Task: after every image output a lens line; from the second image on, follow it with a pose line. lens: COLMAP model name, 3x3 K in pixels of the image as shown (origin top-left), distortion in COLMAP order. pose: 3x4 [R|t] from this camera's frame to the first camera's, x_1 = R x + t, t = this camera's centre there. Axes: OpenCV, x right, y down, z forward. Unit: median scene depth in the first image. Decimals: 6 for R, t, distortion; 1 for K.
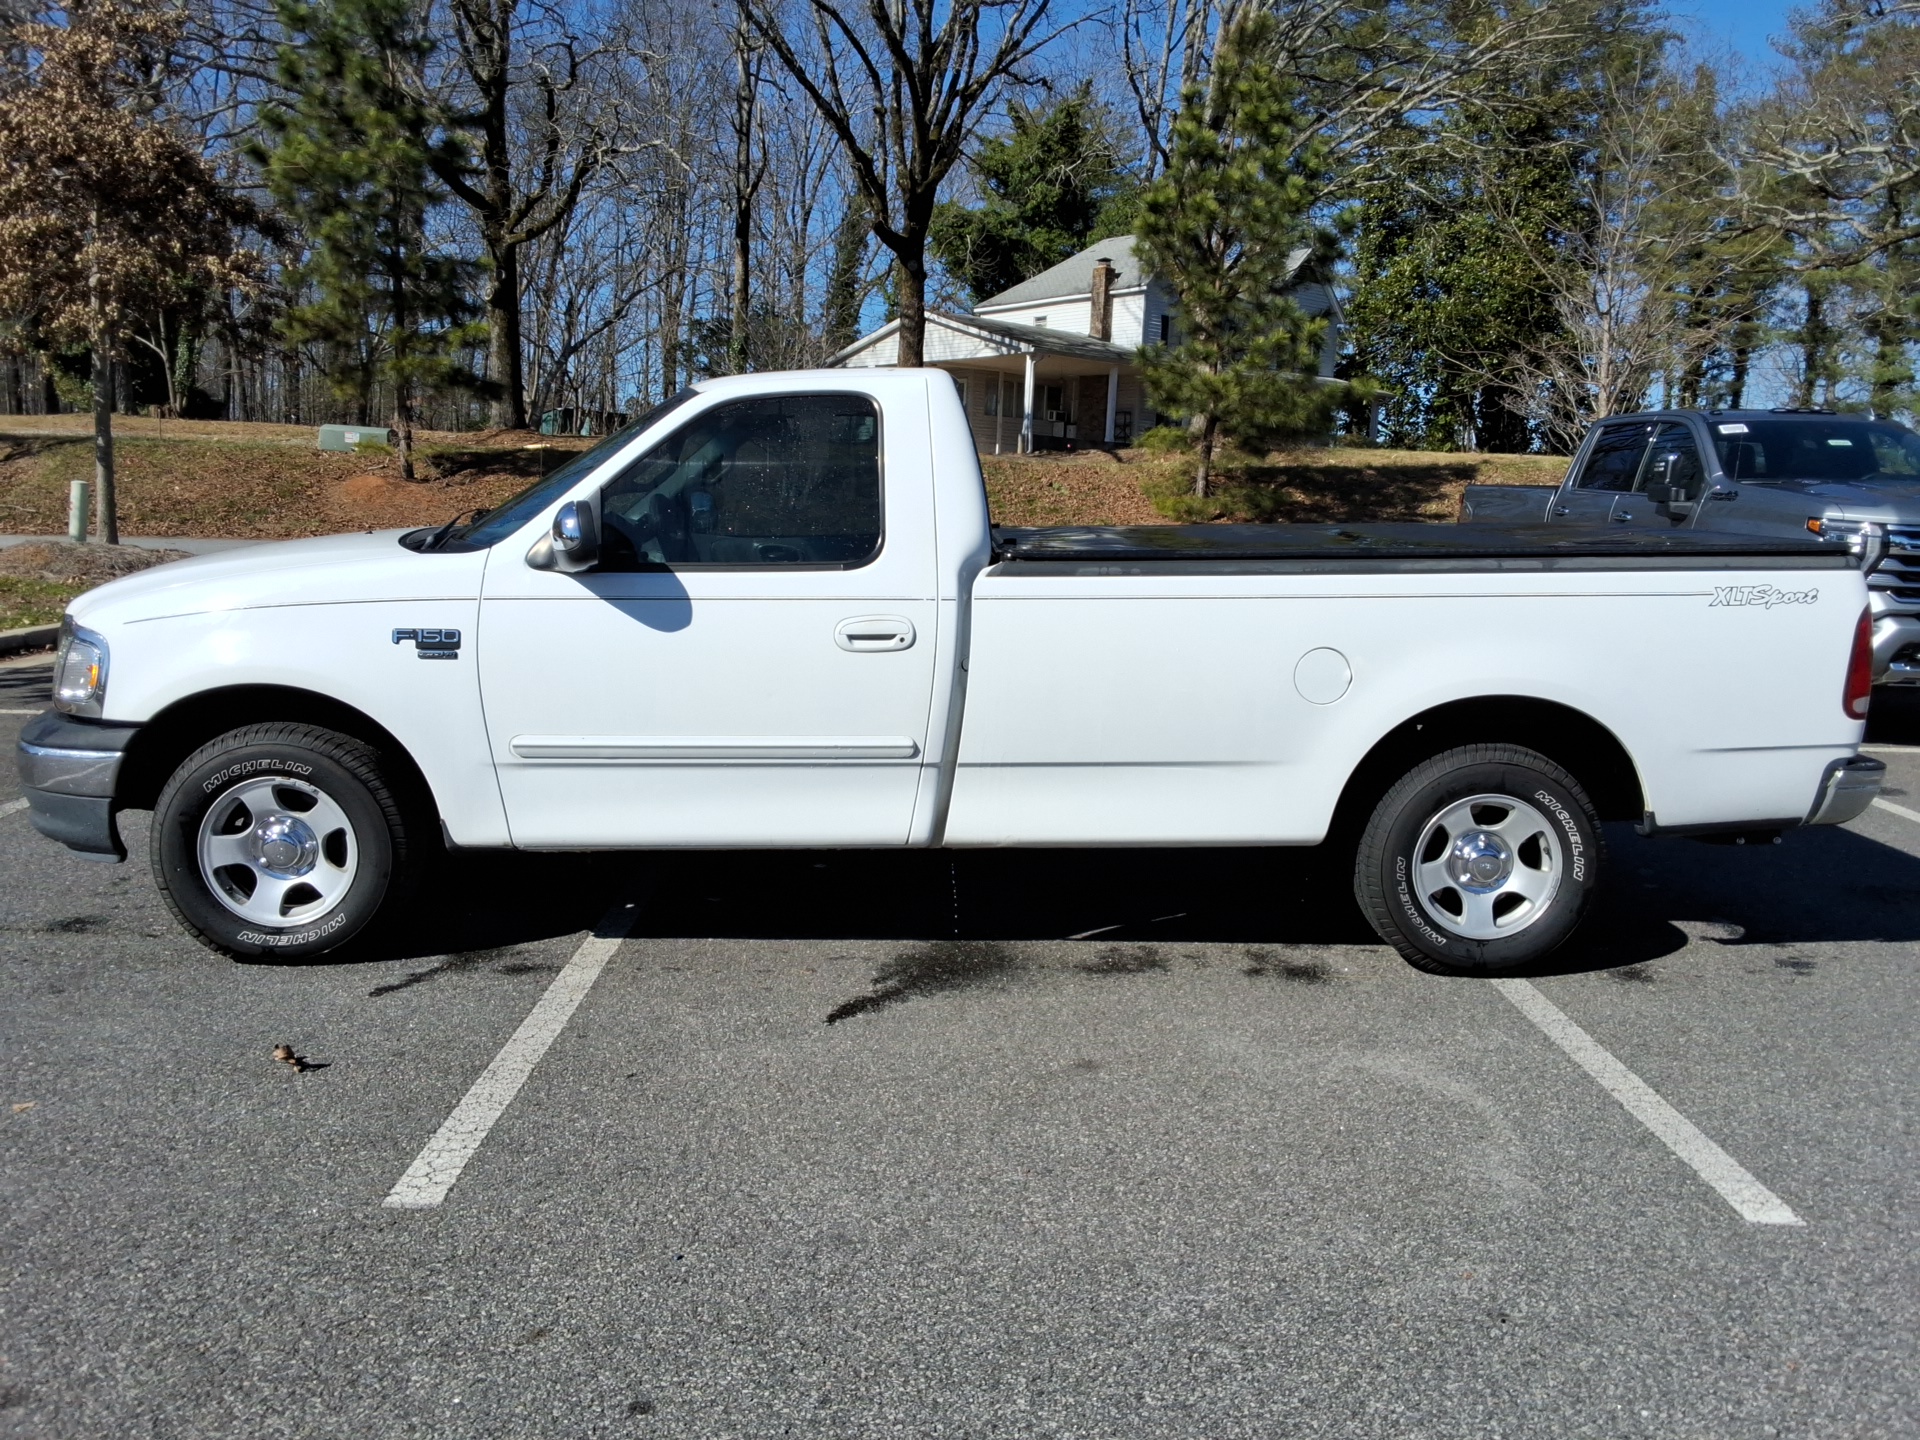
lens RADIAL K [[1536.2, 0, 974.0], [0, 1536.2, 724.9], [0, 0, 1]] dist [0.070067, -0.085741]
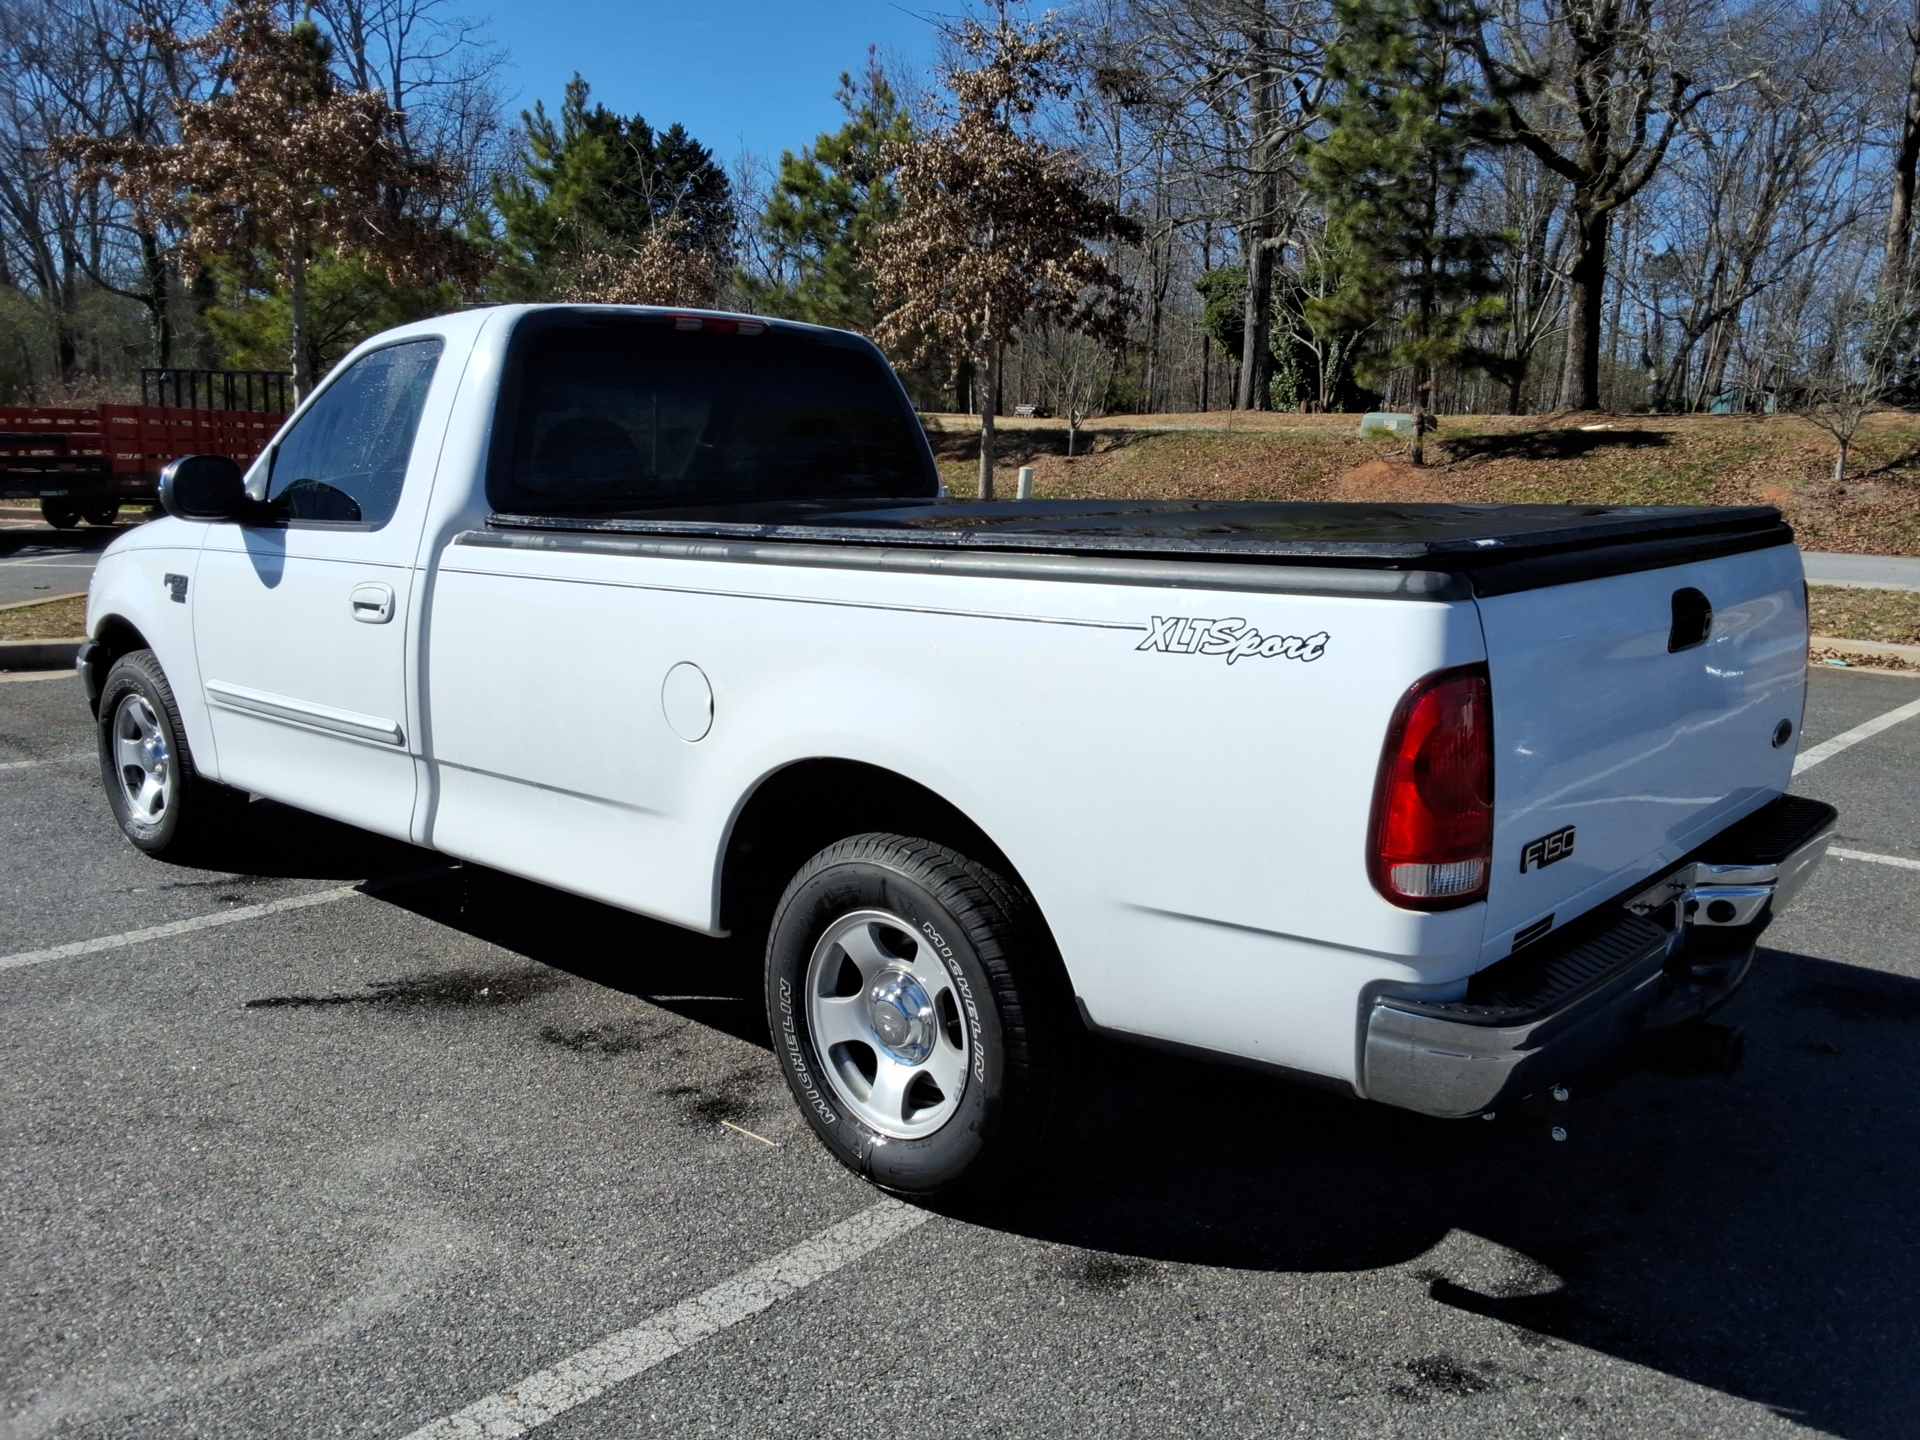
lens RADIAL K [[1536.2, 0, 965.8], [0, 1536.2, 729.3], [0, 0, 1]] dist [0.070067, -0.085741]
pose [[0.719883, 0.115863, -0.684356, 0.131148], [-0.109544, 0.992578, 0.052816, -0.011499], [0.685396, 0.036946, 0.727232, 0.092037]]
